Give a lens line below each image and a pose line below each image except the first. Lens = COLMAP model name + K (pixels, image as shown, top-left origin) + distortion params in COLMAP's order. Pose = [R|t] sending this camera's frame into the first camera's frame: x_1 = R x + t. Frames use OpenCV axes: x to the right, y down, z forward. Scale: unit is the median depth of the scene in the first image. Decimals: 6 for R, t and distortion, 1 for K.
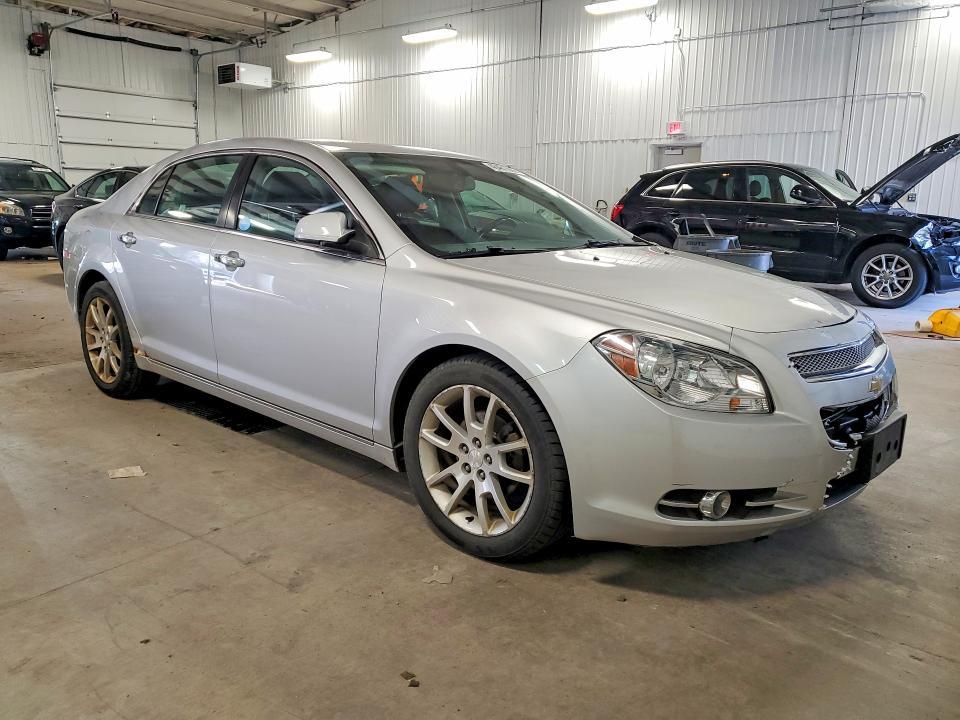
lens RADIAL K [[737.5, 0, 480.0], [0, 737.5, 360.0], [0, 0, 1]] dist [0.006682, 0.000800]
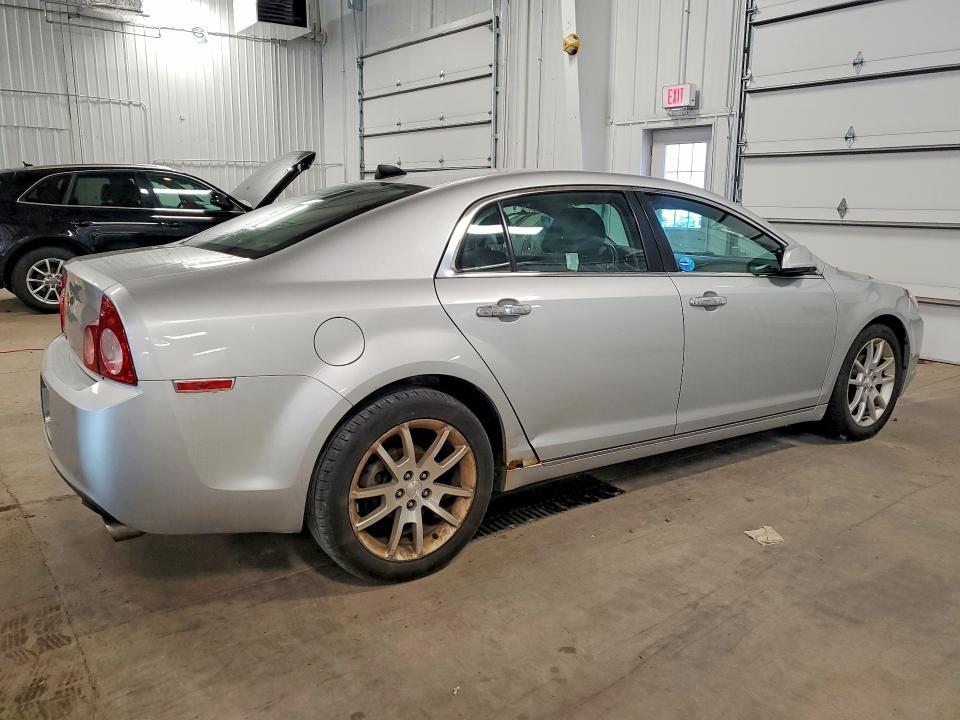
lens RADIAL K [[778.6, 0, 456.9], [0, 778.6, 359.6], [0, 0, 1]] dist [0.002331, -0.000866]
pose [[0.218663, -0.194251, 0.956271, -1.293134], [0.195123, 0.968898, 0.152199, -0.249296], [-0.956093, 0.153310, 0.249764, 0.985254]]
